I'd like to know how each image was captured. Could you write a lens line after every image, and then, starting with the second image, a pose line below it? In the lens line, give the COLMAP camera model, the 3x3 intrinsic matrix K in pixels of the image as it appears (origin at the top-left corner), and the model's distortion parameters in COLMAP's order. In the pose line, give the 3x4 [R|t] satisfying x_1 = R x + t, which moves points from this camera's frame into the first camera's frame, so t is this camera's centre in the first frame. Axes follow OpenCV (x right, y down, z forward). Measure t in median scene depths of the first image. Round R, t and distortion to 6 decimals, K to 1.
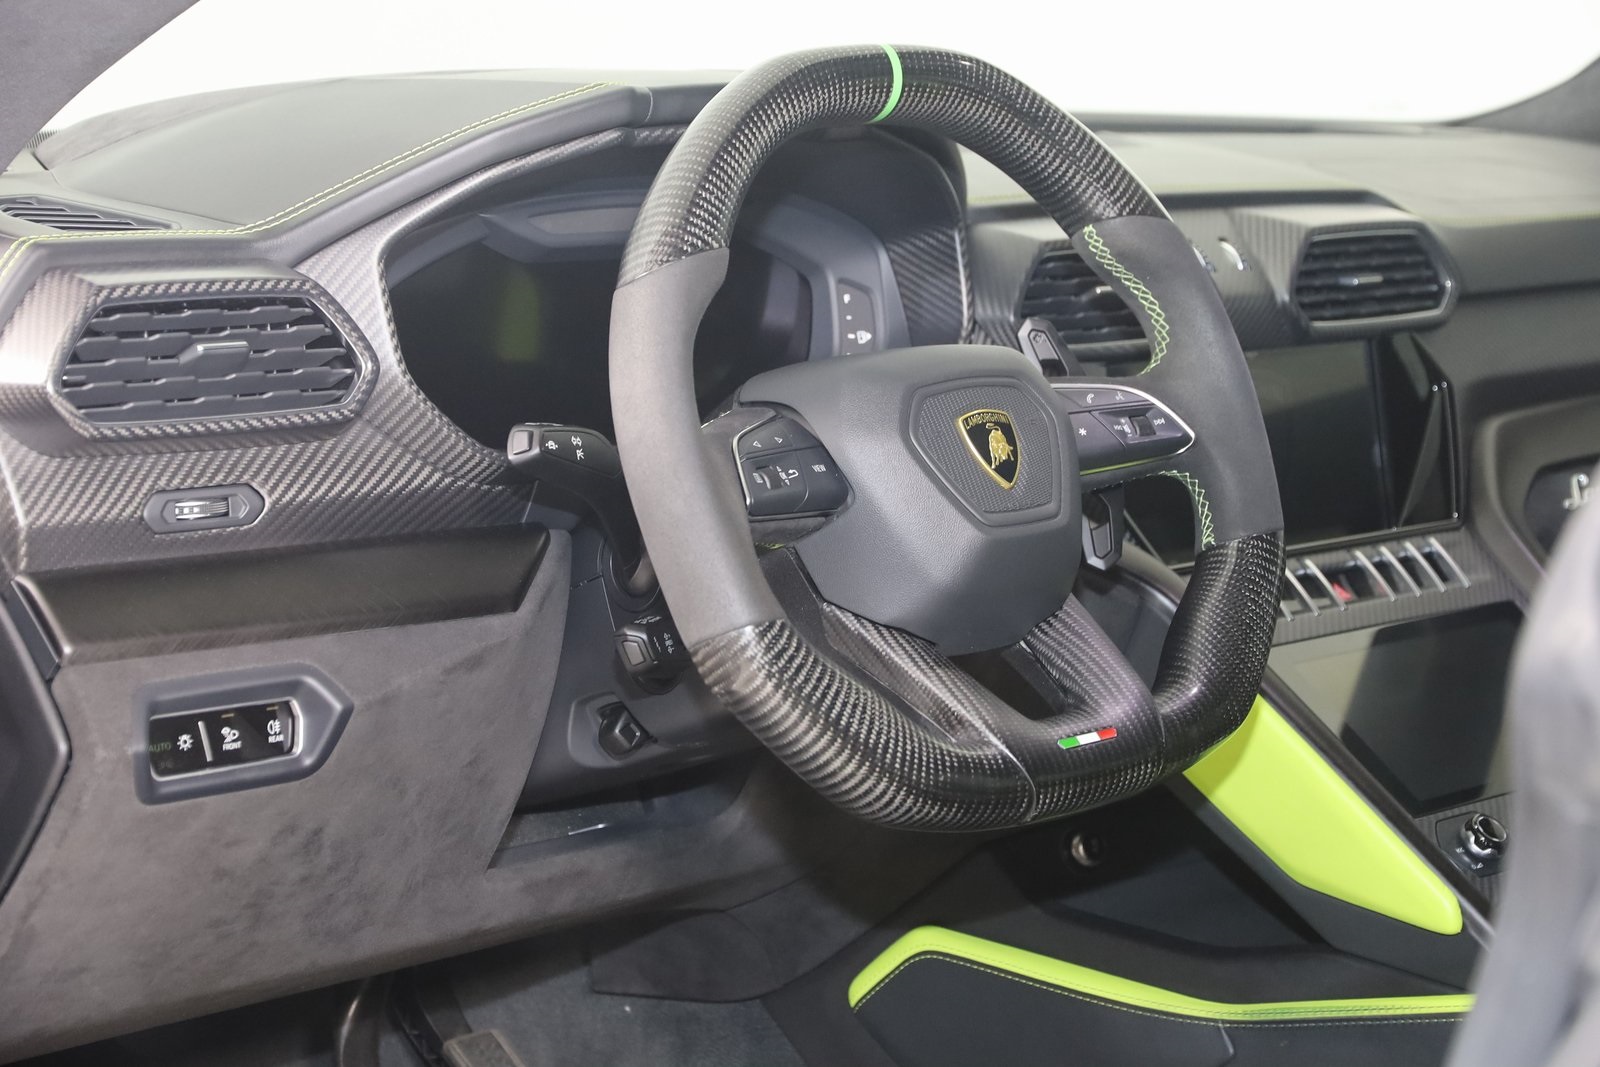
lens RADIAL K [[3224.4, 0, 800.0], [0, 3224.4, 533.5], [0, 0, 1]] dist [0.167236, -0.182442]
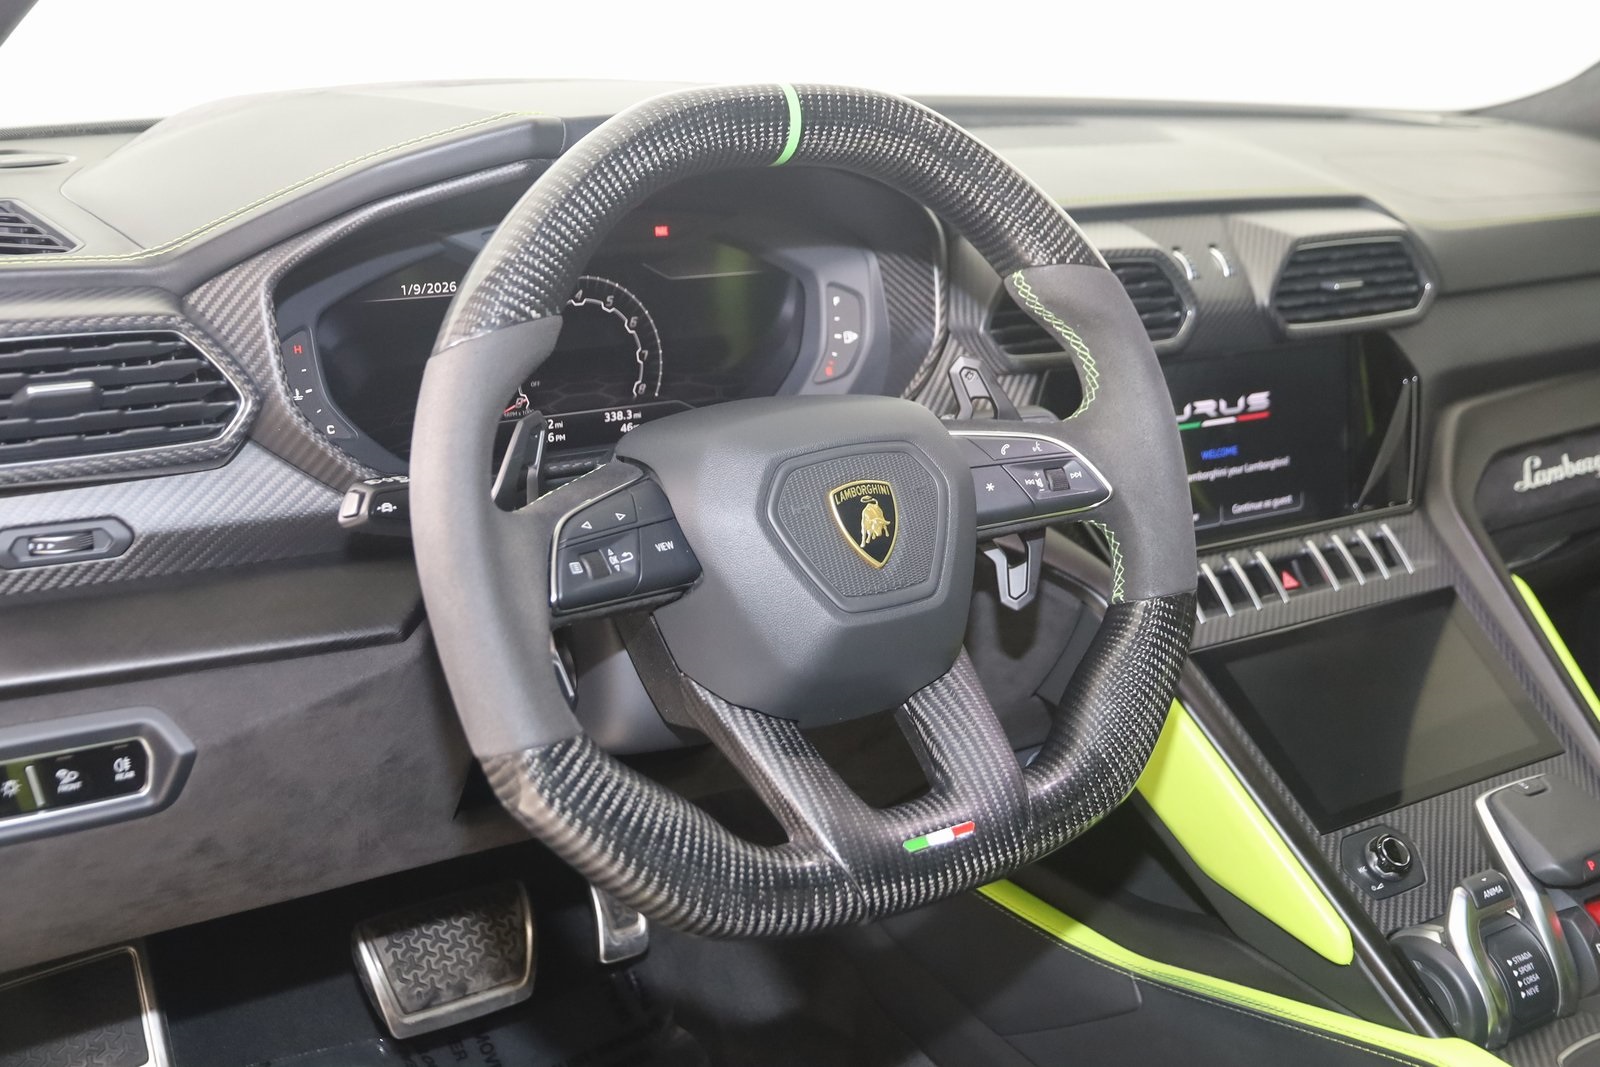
lens RADIAL K [[1763.8, 0, 802.4], [0, 1763.8, 520.6], [0, 0, 1]] dist [0.020167, 0.067337]
pose [[0.984670, 0.070872, -0.159378, 0.115185], [-0.048115, 0.988644, 0.142368, -0.093243], [0.167658, -0.132517, 0.976898, 0.453421]]
